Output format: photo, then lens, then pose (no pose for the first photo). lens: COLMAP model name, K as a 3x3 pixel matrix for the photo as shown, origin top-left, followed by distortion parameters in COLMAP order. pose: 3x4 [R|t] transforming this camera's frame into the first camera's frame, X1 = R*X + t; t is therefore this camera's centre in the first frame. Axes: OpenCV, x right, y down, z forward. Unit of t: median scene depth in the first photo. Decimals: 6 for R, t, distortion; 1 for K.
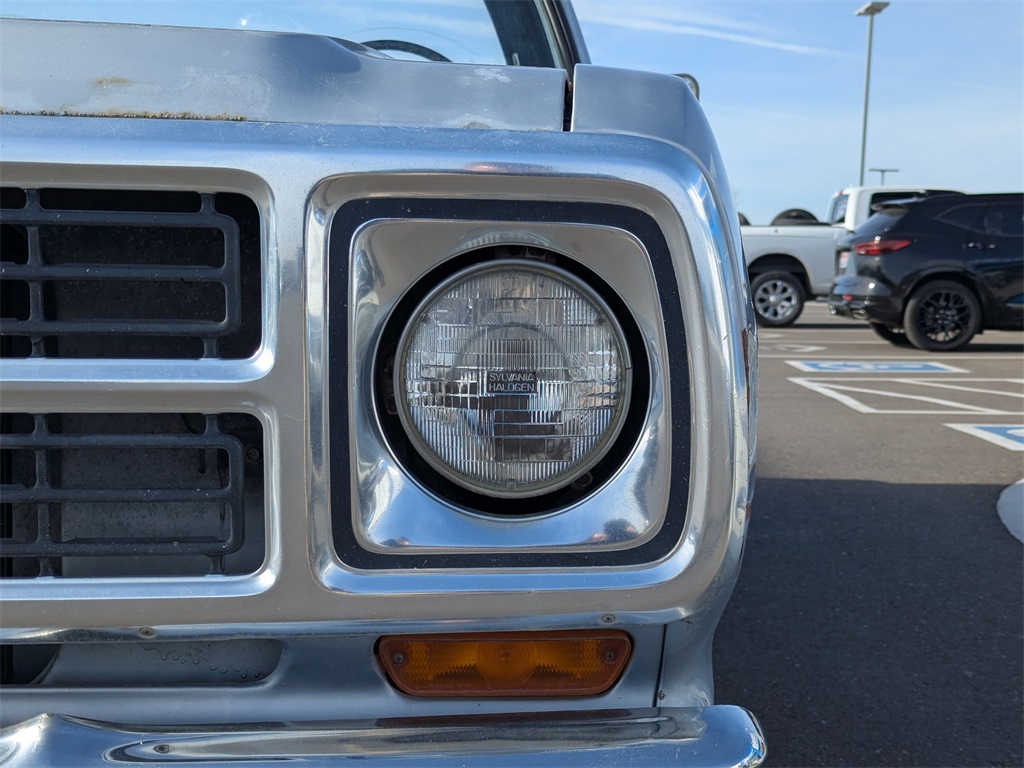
lens RADIAL K [[2123.0, 0, 512.0], [0, 2123.0, 384.0], [0, 0, 1]] dist [0.327685, -0.108156]
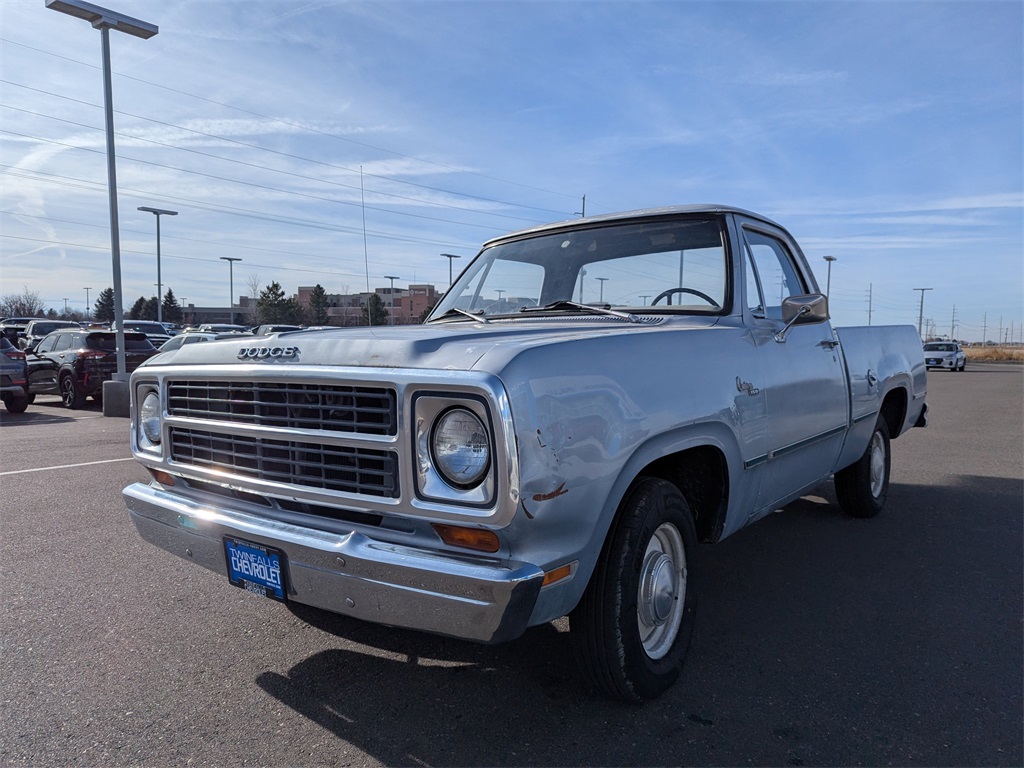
lens RADIAL K [[731.6, 0, 512.0], [0, 731.6, 384.0], [0, 0, 1]] dist [-0.001816, 0.000595]
pose [[0.774403, 0.005583, -0.632668, 0.748399], [-0.056210, 0.996614, -0.060007, -0.034327], [0.630191, 0.082032, 0.772095, 0.200496]]
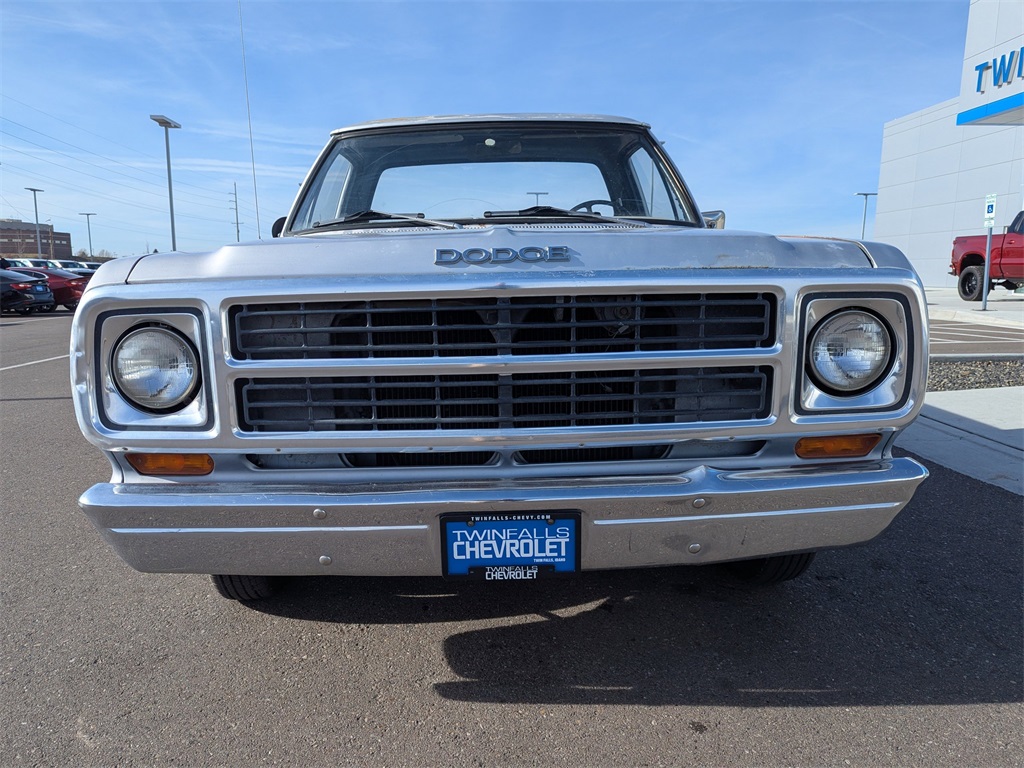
lens RADIAL K [[731.6, 0, 512.0], [0, 731.6, 384.0], [0, 0, 1]] dist [-0.001816, 0.000595]
pose [[0.999159, -0.027089, 0.030792, -0.512283], [0.026235, 0.999269, 0.027812, 0.001382], [-0.031523, -0.026981, 0.999139, -0.023630]]
